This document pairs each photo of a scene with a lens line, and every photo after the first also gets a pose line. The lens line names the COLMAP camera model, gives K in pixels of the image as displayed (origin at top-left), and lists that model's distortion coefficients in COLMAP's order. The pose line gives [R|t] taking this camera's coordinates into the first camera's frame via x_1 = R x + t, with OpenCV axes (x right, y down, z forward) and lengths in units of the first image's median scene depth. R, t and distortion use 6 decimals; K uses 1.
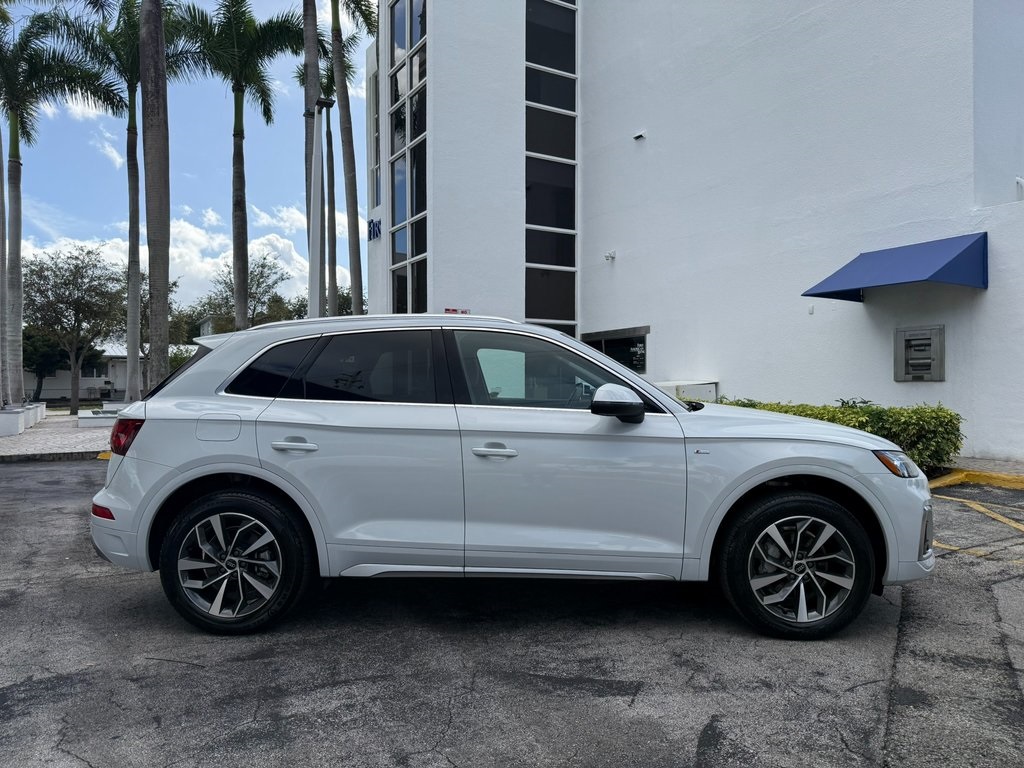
lens RADIAL K [[715.3, 0, 508.8], [0, 715.3, 393.2], [0, 0, 1]] dist [0.043830, -0.058595]
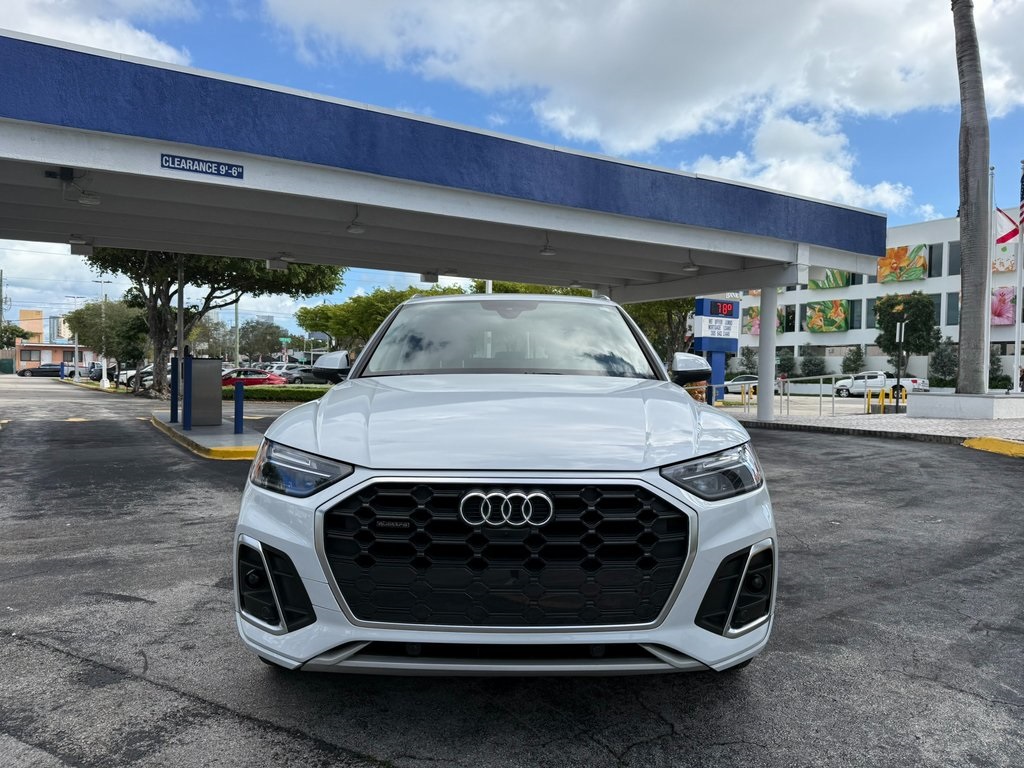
lens RADIAL K [[715.3, 0, 508.8], [0, 715.3, 393.2], [0, 0, 1]] dist [0.043830, -0.058595]
pose [[0.023731, 0.034200, -0.999133, 1.221685], [-0.020987, 0.999211, 0.033704, 0.009490], [0.999498, 0.020169, 0.024430, 1.230704]]
